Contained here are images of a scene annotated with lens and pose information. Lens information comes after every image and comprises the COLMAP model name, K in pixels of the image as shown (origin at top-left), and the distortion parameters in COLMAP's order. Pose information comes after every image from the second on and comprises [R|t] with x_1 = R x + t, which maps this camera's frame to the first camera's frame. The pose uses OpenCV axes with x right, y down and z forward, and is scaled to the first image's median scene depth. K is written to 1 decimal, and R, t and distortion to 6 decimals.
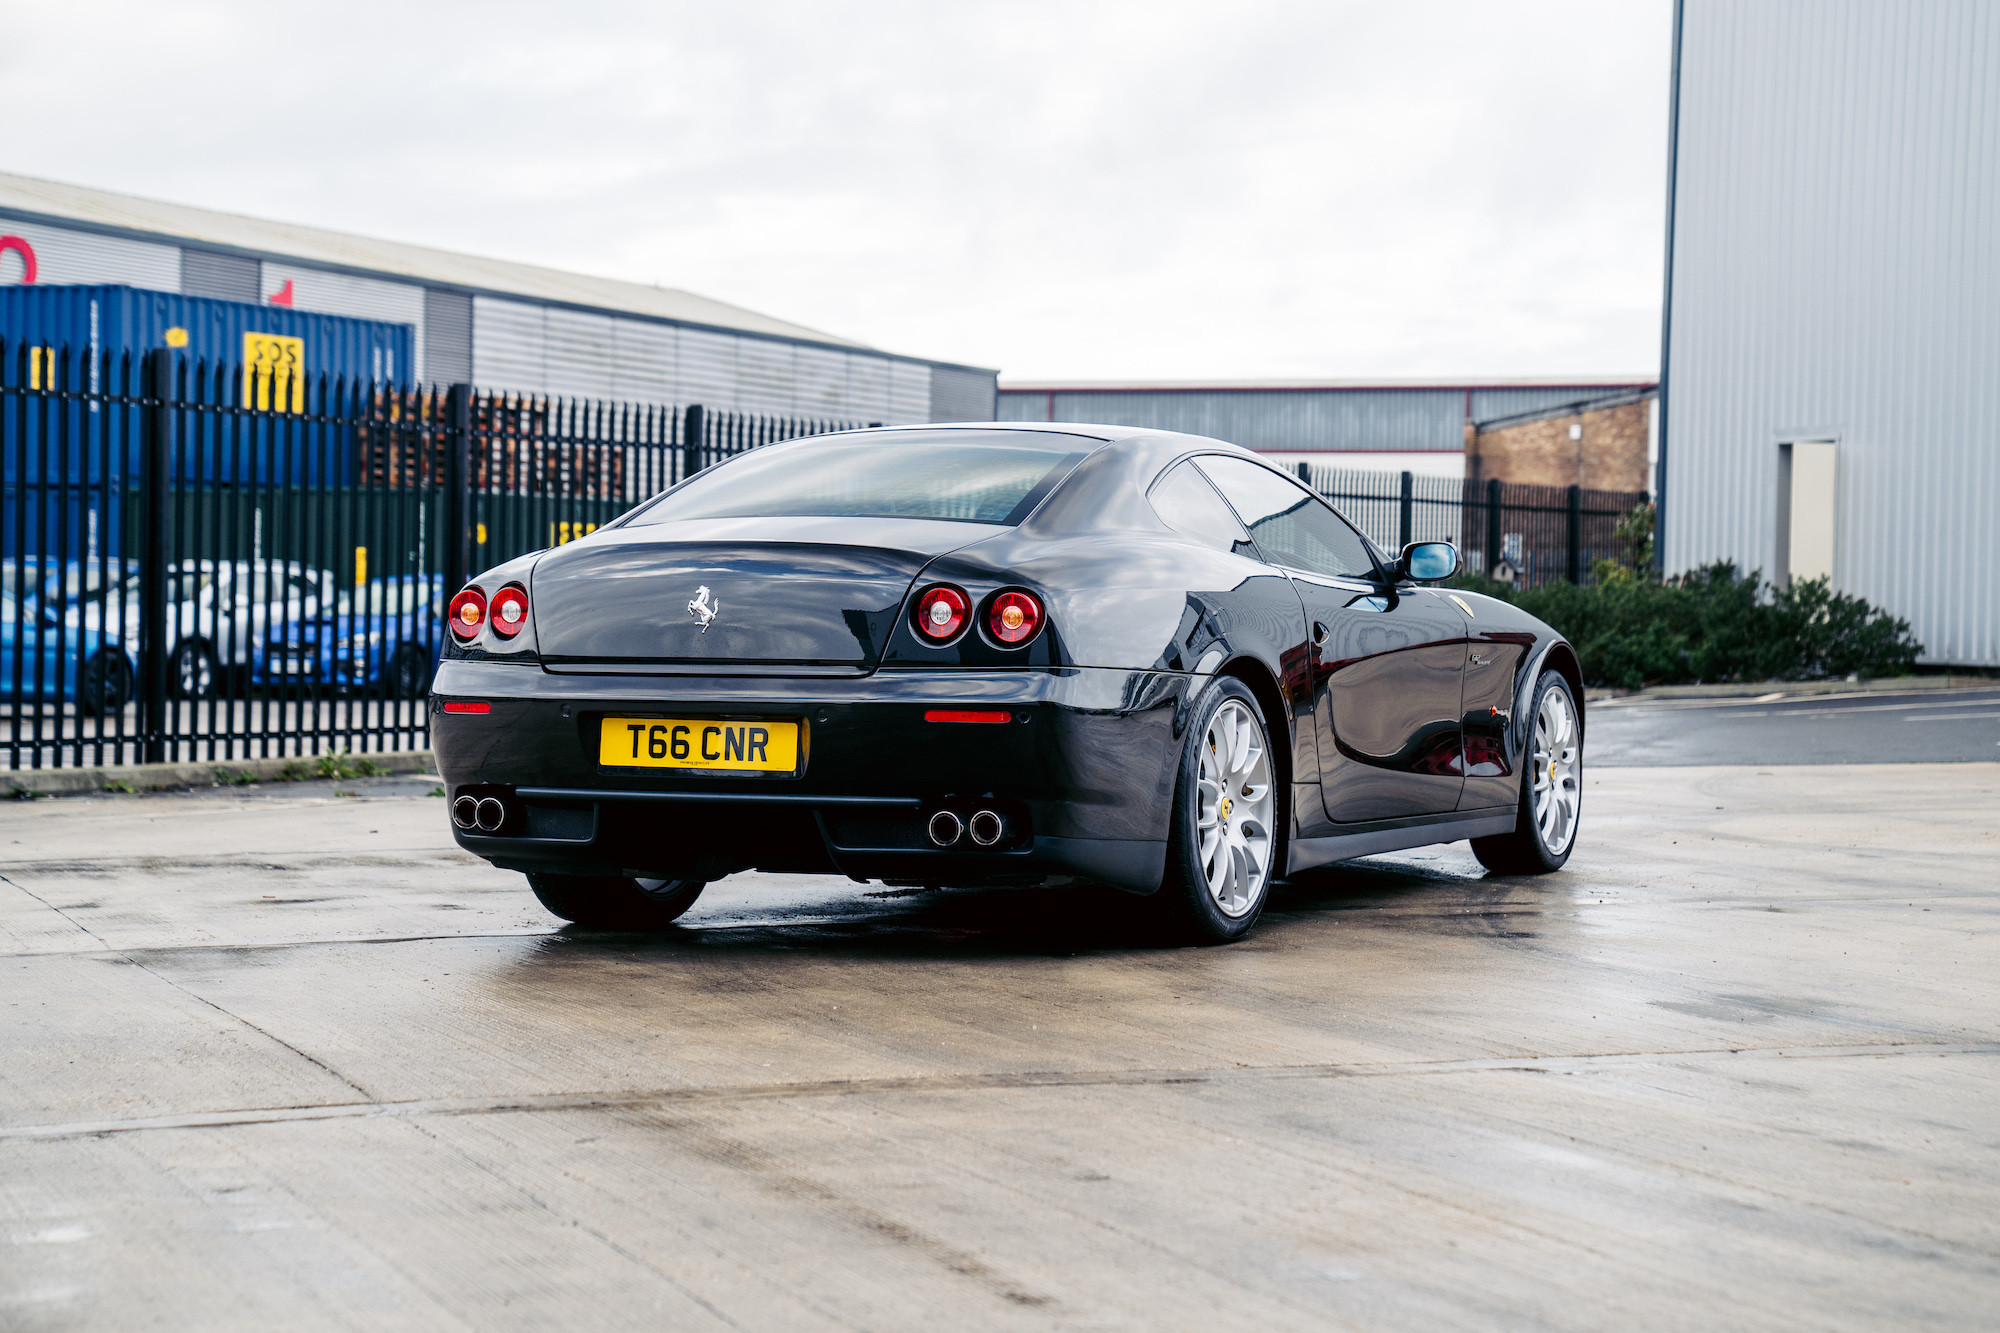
lens RADIAL K [[3593.7, 0, 1007.3], [0, 3593.7, 670.6], [0, 0, 1]] dist [0.316895, 0.175183]
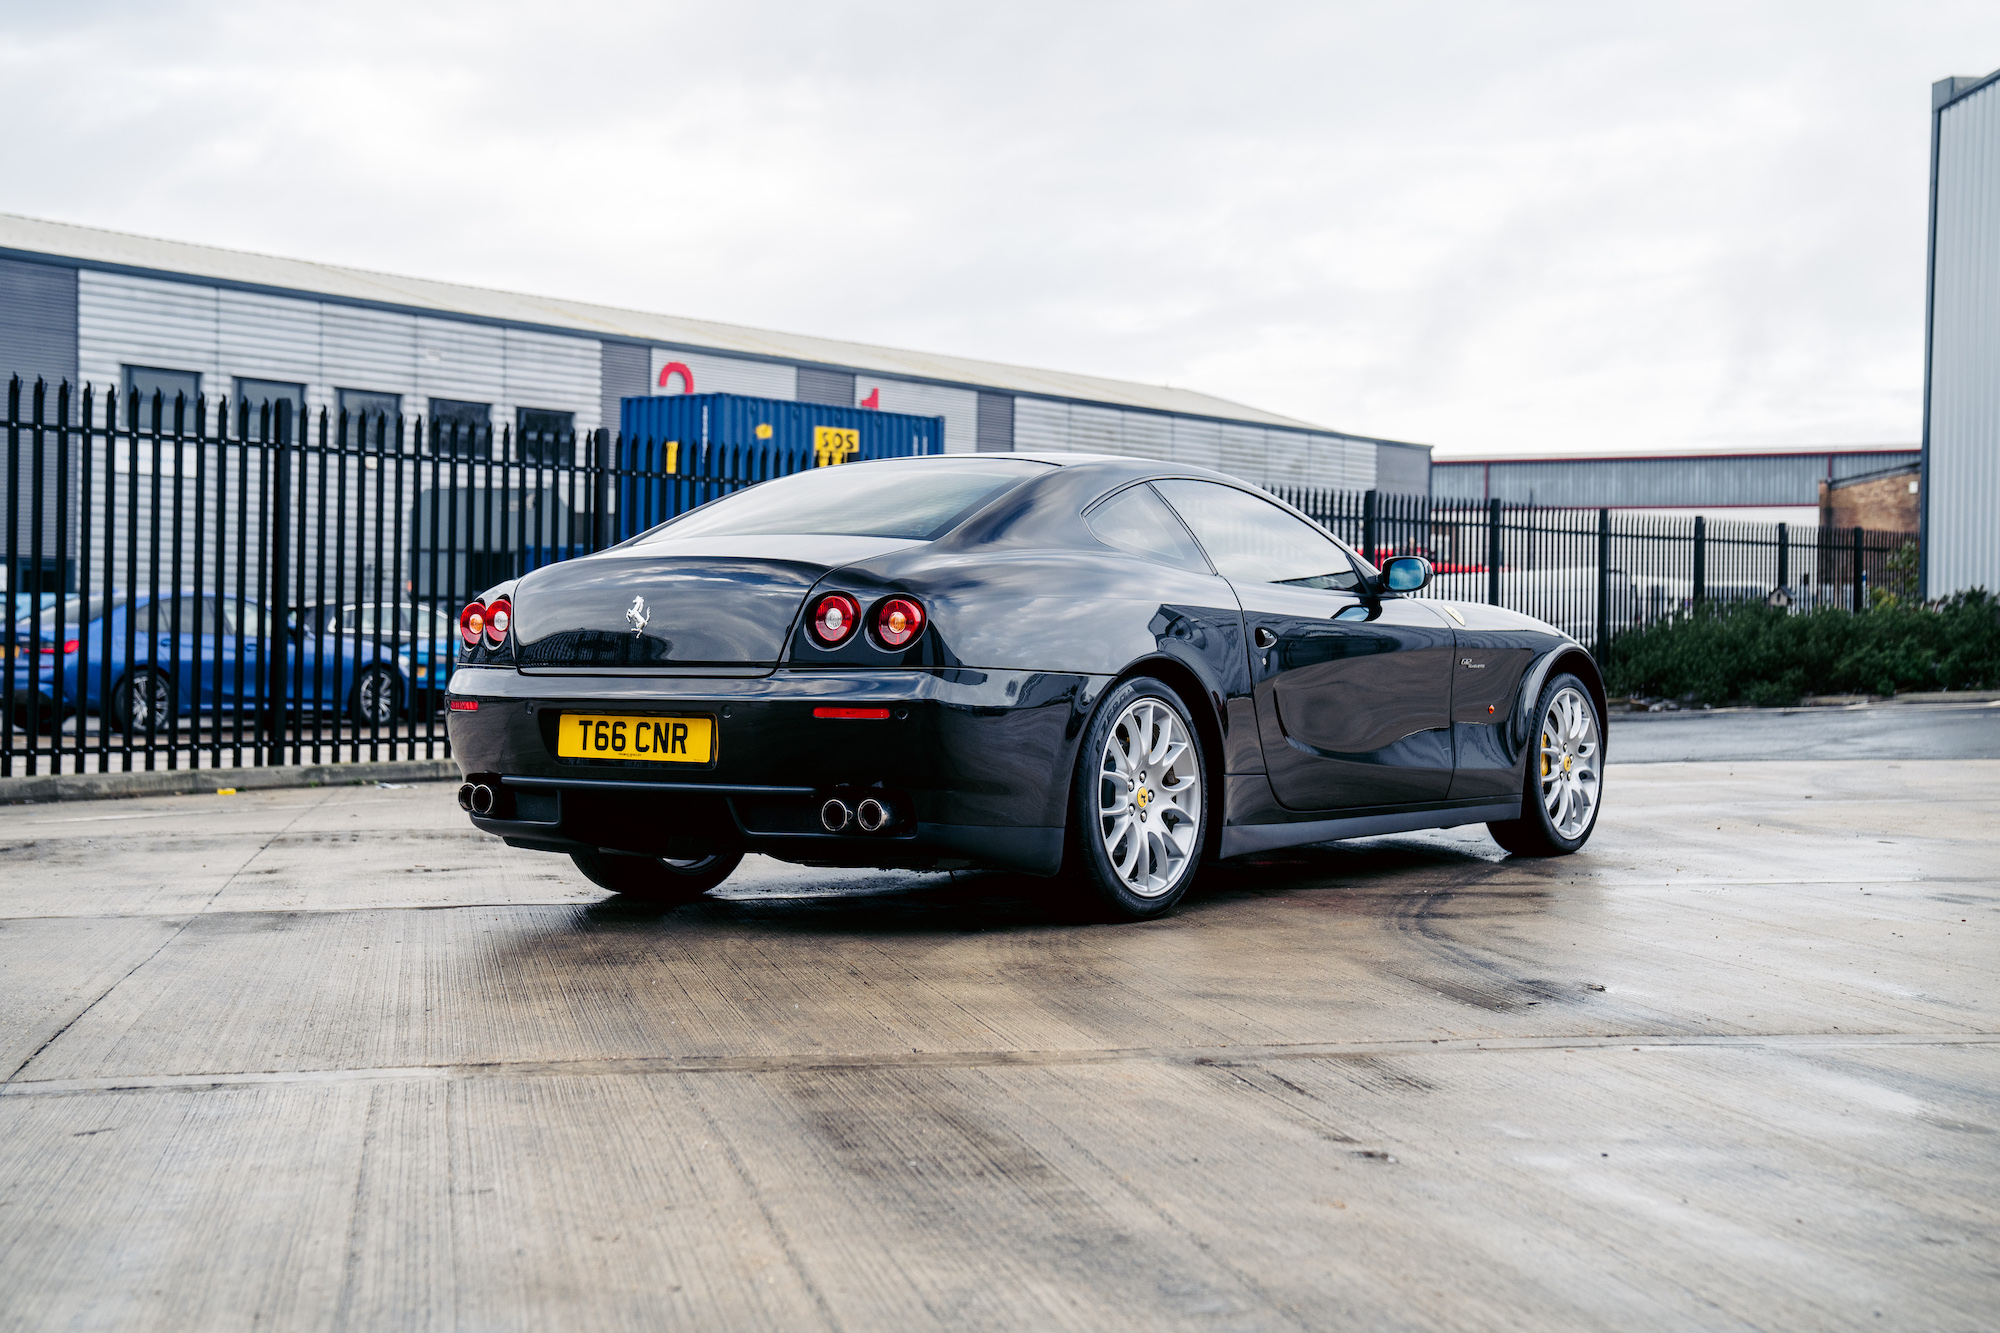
lens RADIAL K [[2755.3, 0, 1002.9], [0, 2755.3, 658.3], [0, 0, 1]] dist [0.155832, 0.131468]
pose [[0.985794, -0.002801, -0.167935, 0.121618], [0.001301, 0.999958, -0.009041, 0.002617], [0.167954, 0.008694, 0.985757, 0.125838]]
